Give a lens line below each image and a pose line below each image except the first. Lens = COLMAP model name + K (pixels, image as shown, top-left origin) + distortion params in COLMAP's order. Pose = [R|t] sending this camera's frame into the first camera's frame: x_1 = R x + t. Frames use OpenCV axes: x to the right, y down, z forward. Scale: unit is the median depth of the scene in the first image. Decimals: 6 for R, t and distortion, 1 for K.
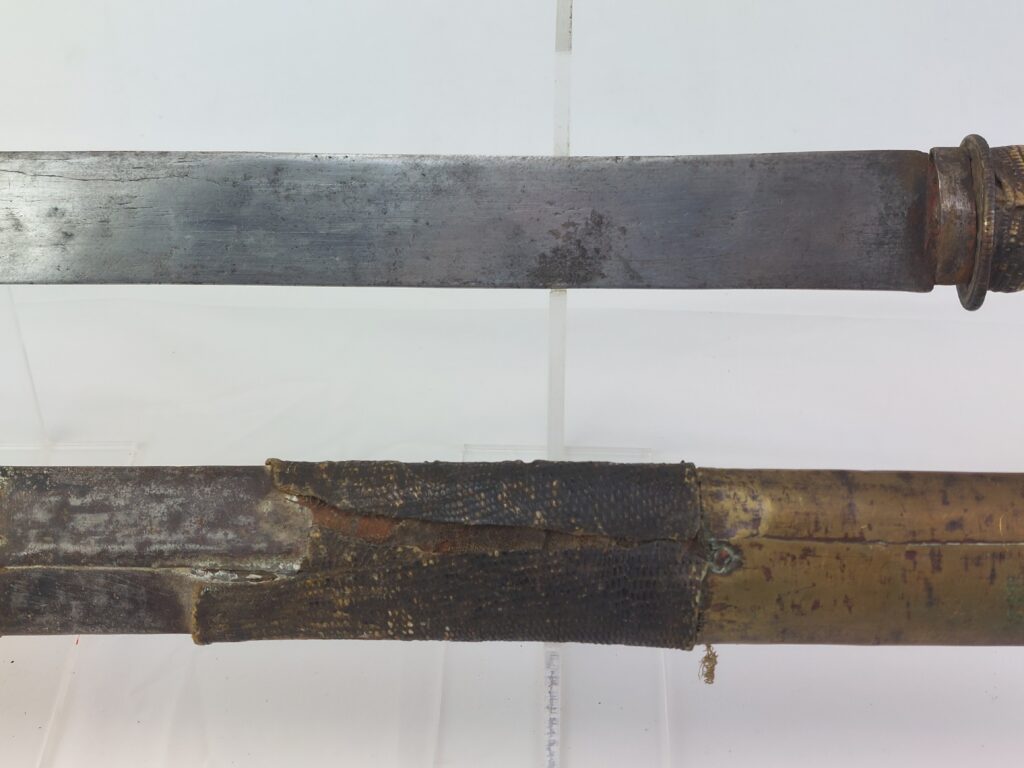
lens RADIAL K [[1443.3, 0, 512.0], [0, 1443.3, 384.0], [0, 0, 1]] dist [0.204160, -1.045727]
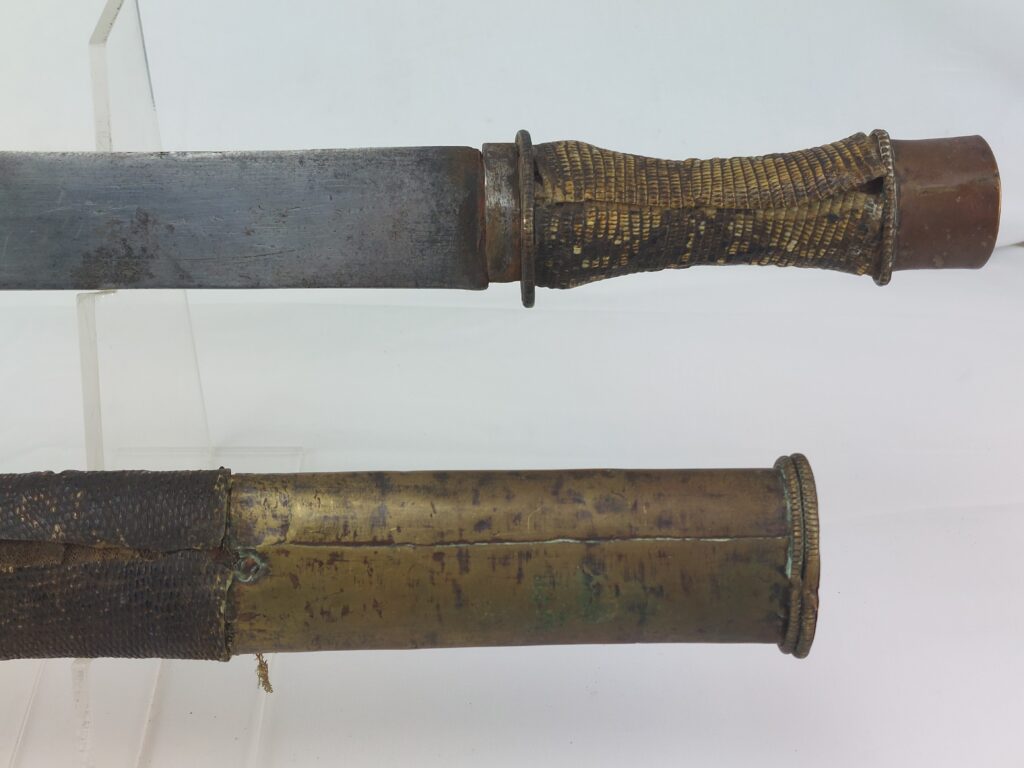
lens RADIAL K [[1443.3, 0, 512.0], [0, 1443.3, 384.0], [0, 0, 1]] dist [0.204160, -1.045727]
pose [[0.996003, -0.019394, 0.087192, 0.236770], [0.018306, 0.999745, 0.013257, -0.012250], [-0.087427, -0.011608, 0.996103, 0.013484]]
